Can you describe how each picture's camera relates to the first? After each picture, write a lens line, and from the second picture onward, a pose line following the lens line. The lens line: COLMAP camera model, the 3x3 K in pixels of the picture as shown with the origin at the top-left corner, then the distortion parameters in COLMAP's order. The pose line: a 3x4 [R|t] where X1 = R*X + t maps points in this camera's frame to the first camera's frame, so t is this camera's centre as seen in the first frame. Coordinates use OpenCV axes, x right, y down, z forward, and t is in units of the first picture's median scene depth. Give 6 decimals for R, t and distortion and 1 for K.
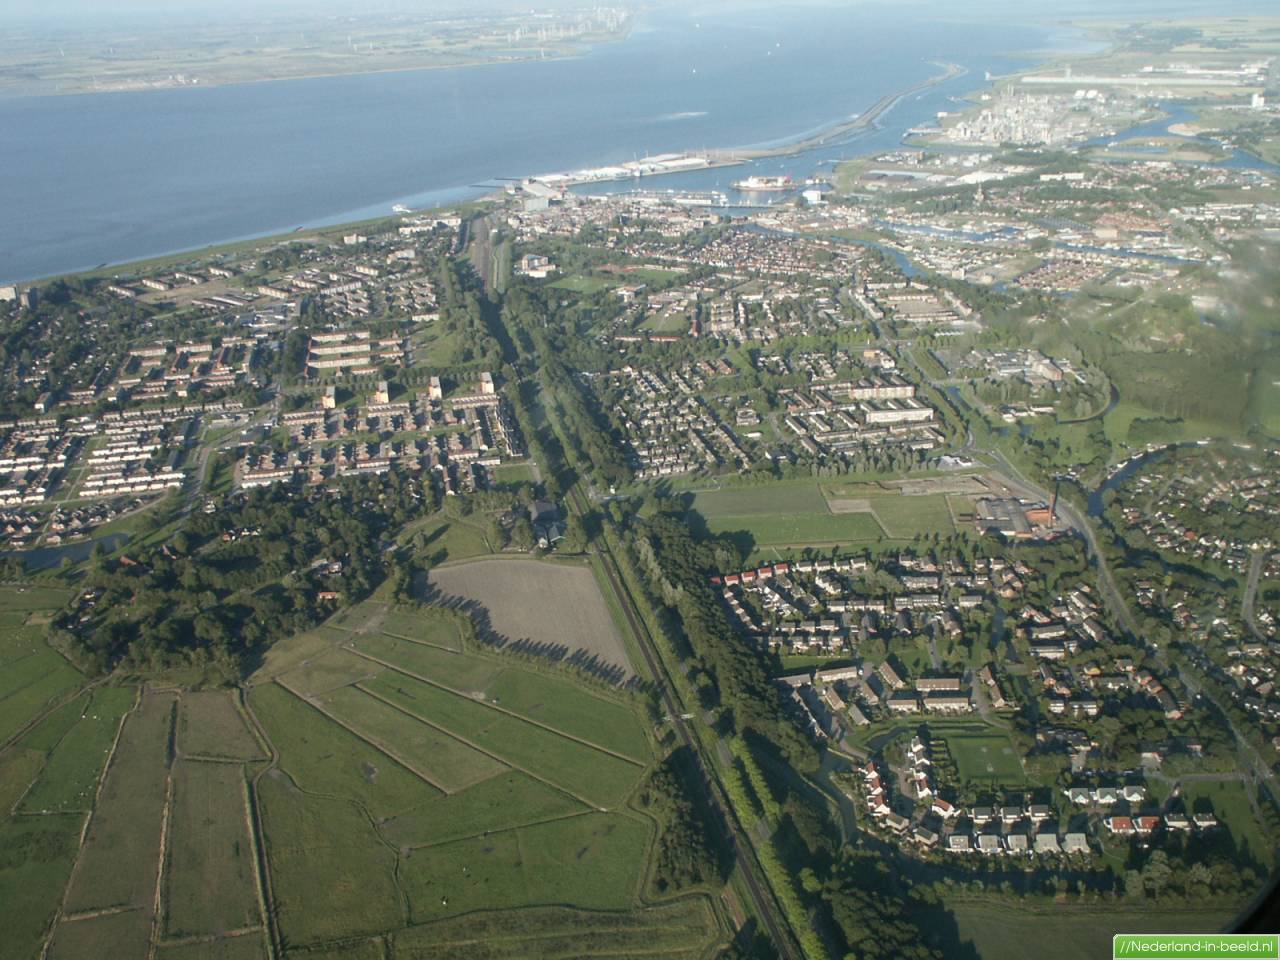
lens RADIAL K [[1352.6, 0, 640.0], [0, 1352.6, 480.0], [0, 0, 1]] dist [-0.128791, 0.172450]
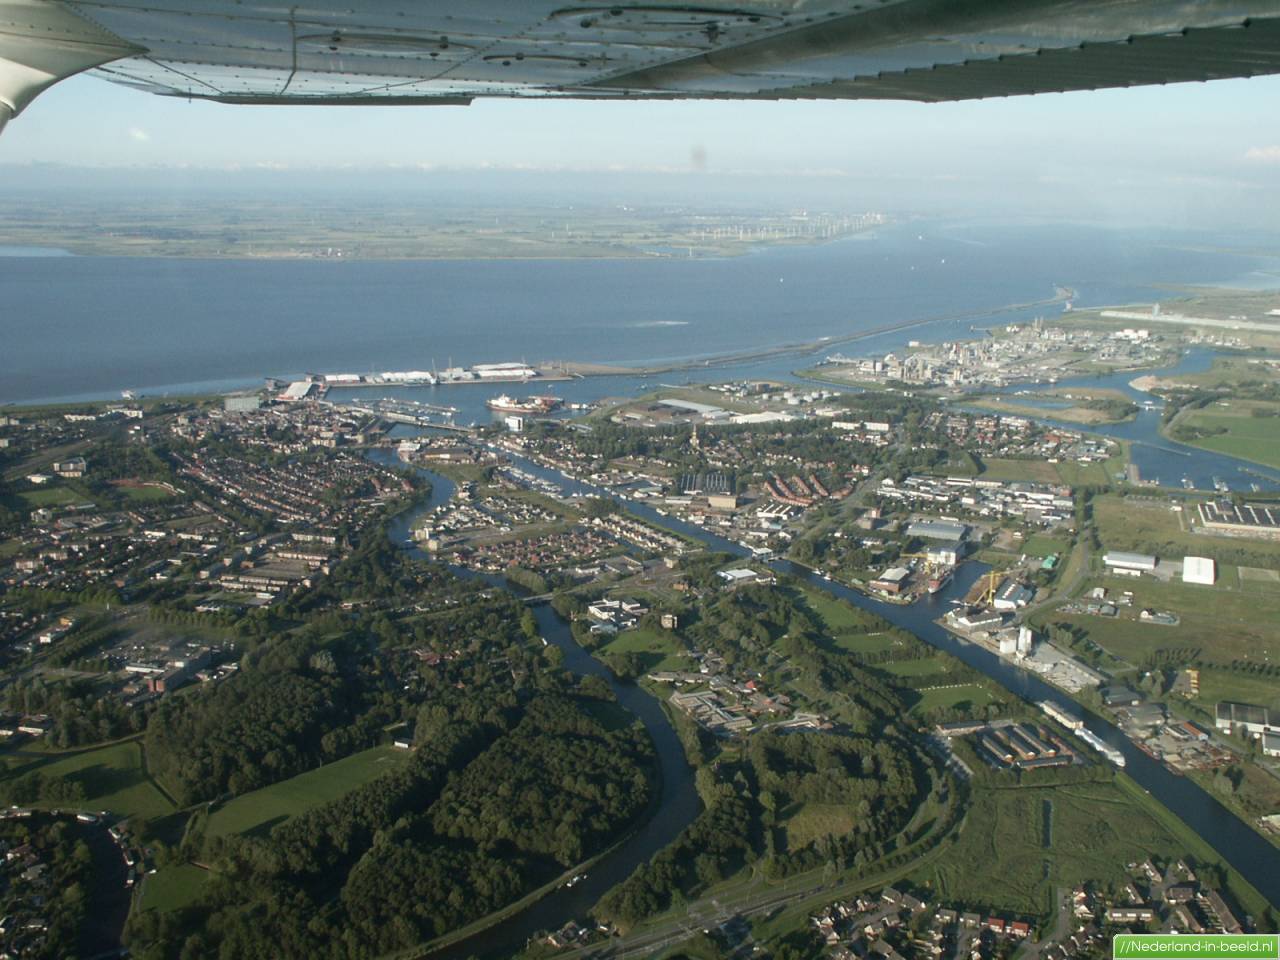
lens RADIAL K [[1352.6, 0, 640.0], [0, 1352.6, 480.0], [0, 0, 1]] dist [-0.128791, 0.172450]
pose [[0.961326, 0.106374, -0.254041, 0.747275], [-0.140900, 0.982505, -0.121781, -0.138011], [0.236642, 0.152865, 0.959496, 0.320176]]
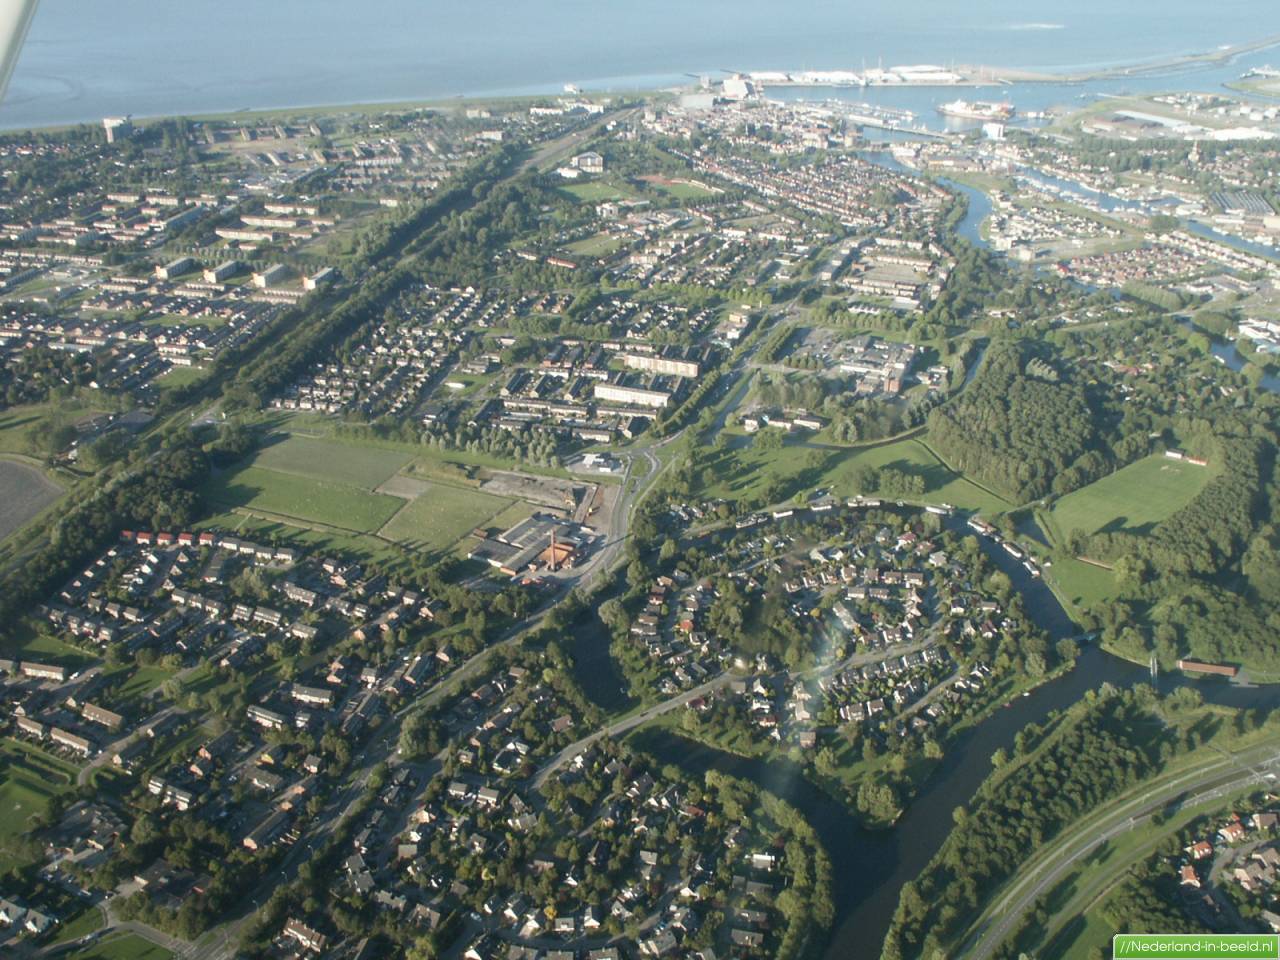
lens RADIAL K [[1352.6, 0, 640.0], [0, 1352.6, 480.0], [0, 0, 1]] dist [-0.128791, 0.172450]
pose [[0.912023, 0.214819, -0.349380, 0.460349], [-0.186050, 0.975863, 0.114352, -0.086189], [0.365512, -0.039289, 0.929977, 0.212502]]
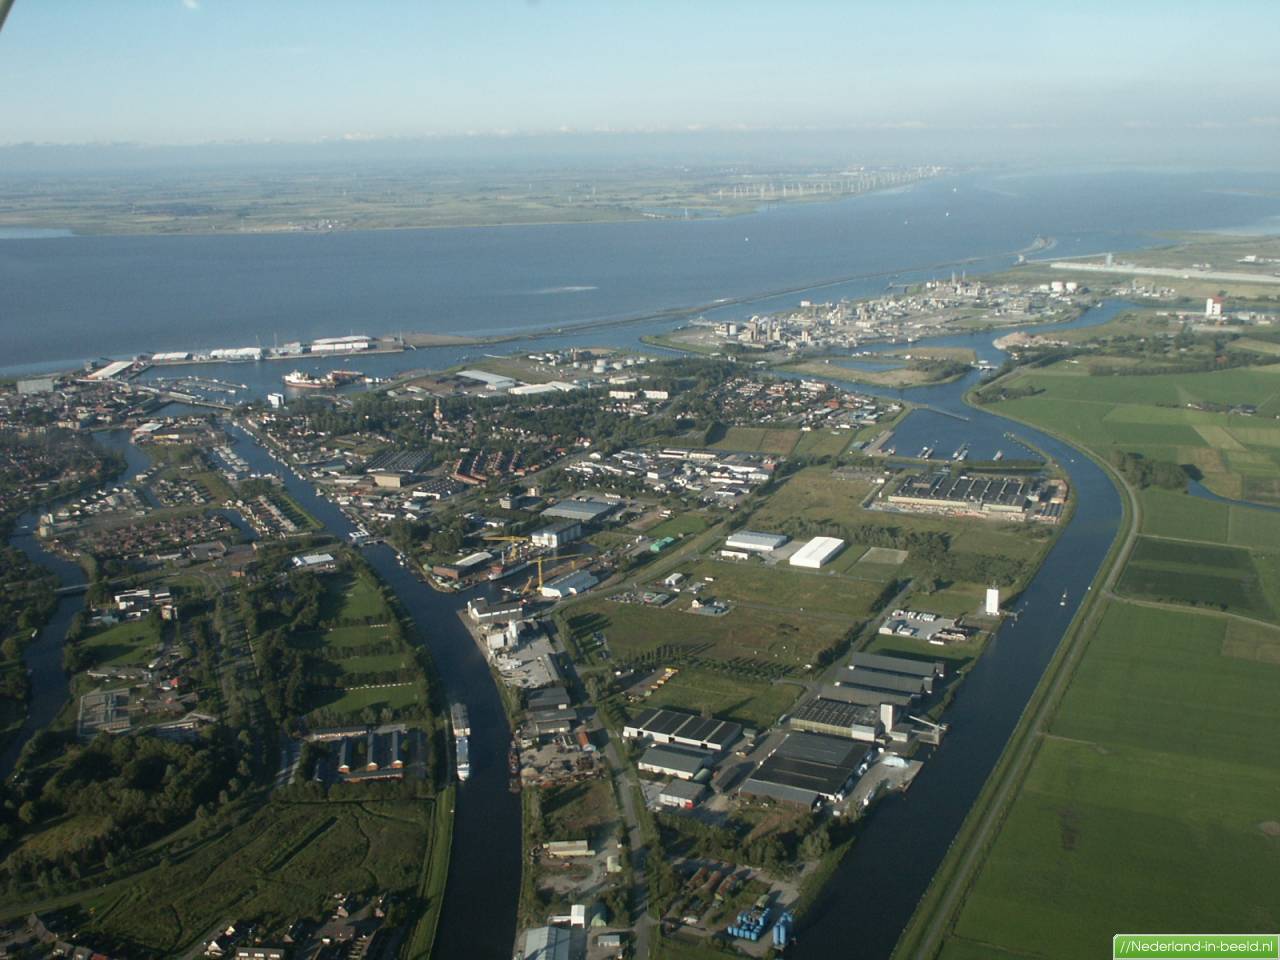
lens RADIAL K [[1352.6, 0, 640.0], [0, 1352.6, 480.0], [0, 0, 1]] dist [-0.128791, 0.172450]
pose [[0.938758, 0.099341, -0.329948, 1.096479], [-0.133515, 0.987605, -0.082525, -0.209314], [0.317660, 0.121524, 0.940385, 0.473737]]
